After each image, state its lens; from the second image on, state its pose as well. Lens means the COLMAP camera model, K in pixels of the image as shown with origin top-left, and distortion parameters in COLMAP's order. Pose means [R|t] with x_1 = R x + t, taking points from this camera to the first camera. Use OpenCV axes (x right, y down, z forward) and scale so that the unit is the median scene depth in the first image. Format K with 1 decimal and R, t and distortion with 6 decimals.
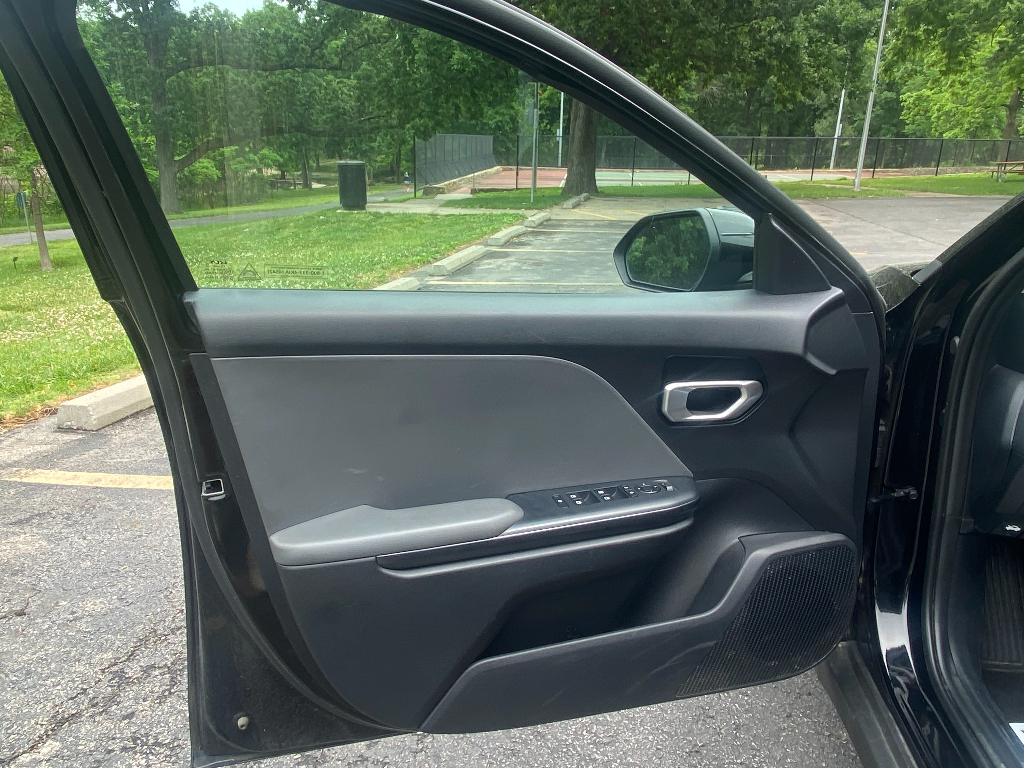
lens RADIAL K [[757.3, 0, 509.6], [0, 757.3, 383.8], [0, 0, 1]] dist [0.078426, -0.092656]
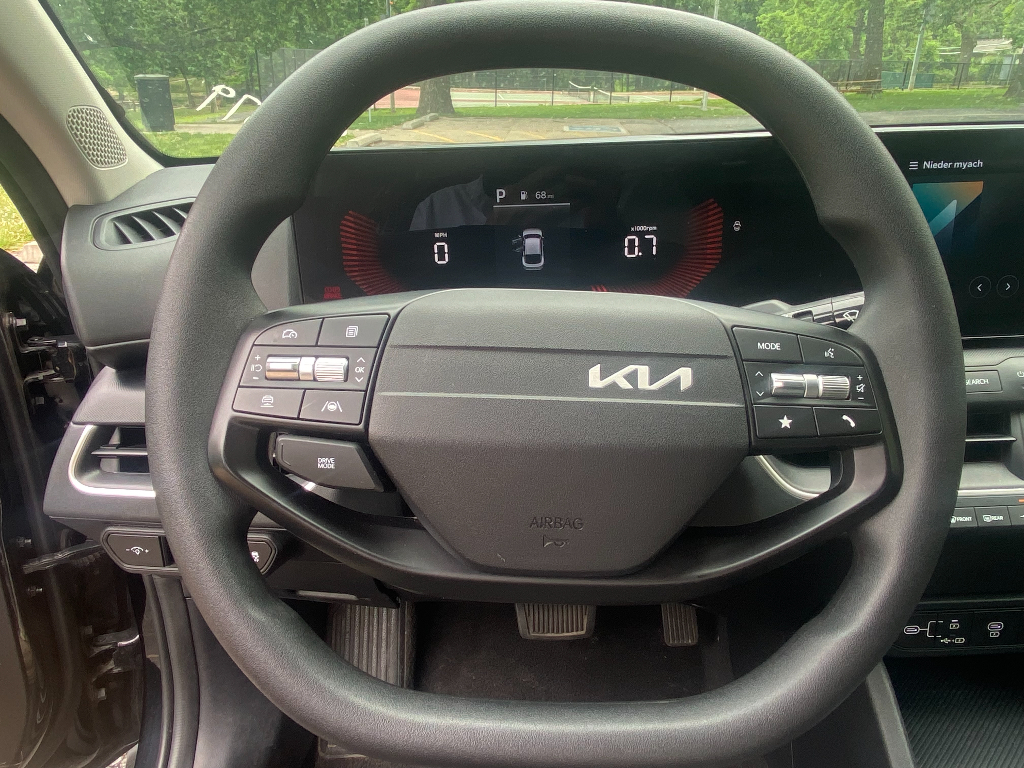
lens RADIAL K [[760.8, 0, 523.1], [0, 760.8, 372.9], [0, 0, 1]] dist [0.083405, -0.108961]
pose [[0.985991, -0.056833, 0.156818, 0.023198], [0.044513, 0.995721, 0.080982, -0.000692], [-0.160749, -0.072867, 0.984302, 0.011252]]
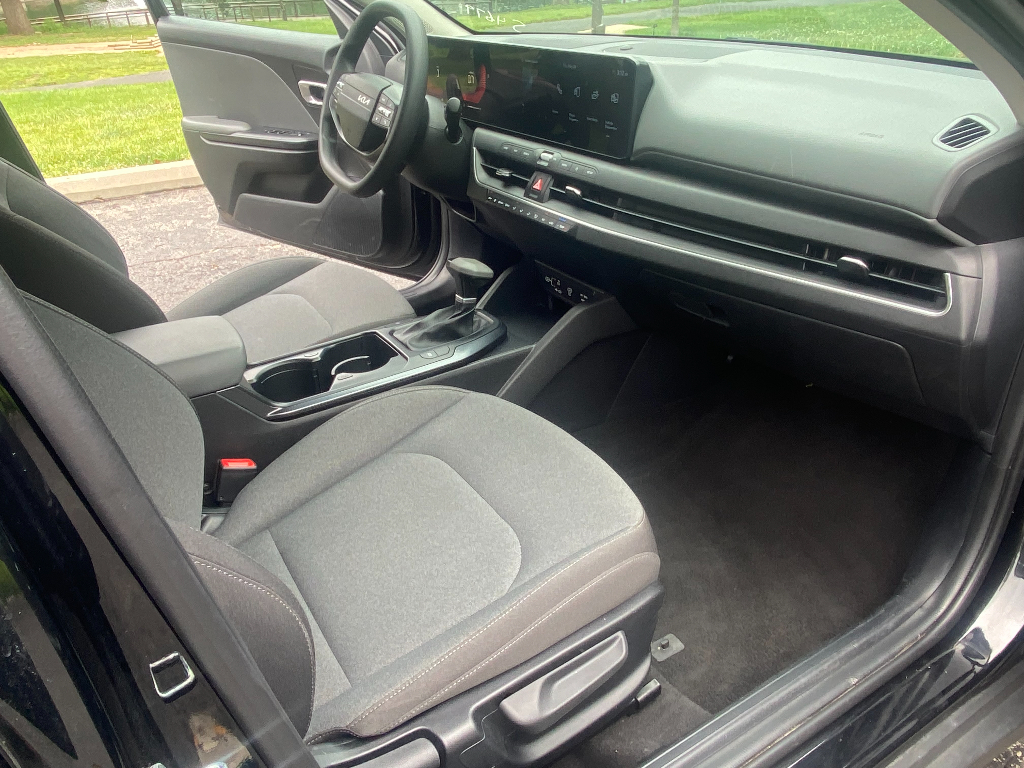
lens RADIAL K [[750.3, 0, 510.5], [0, 750.3, 379.6], [0, 0, 1]] dist [0.086760, -0.094033]
pose [[0.649151, 0.365580, -0.667049, 0.056569], [-0.181257, 0.926018, 0.331115, -0.000759], [0.738748, -0.094036, 0.667390, 0.000293]]
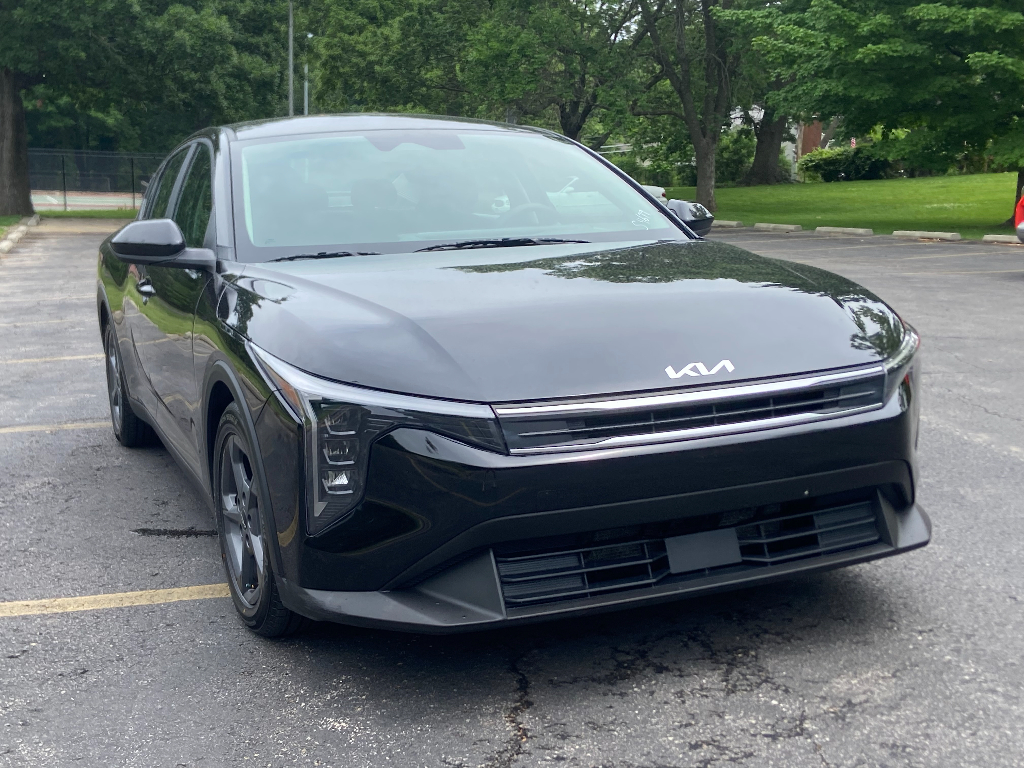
lens RADIAL K [[1246.8, 0, 514.7], [0, 1246.8, 386.6], [0, 0, 1]] dist [0.036914, 0.026150]
pose [[0.866534, -0.080160, 0.492638, -0.105895], [0.138140, 0.986980, -0.082386, 0.113824], [-0.479620, 0.139443, 0.866326, -0.409538]]
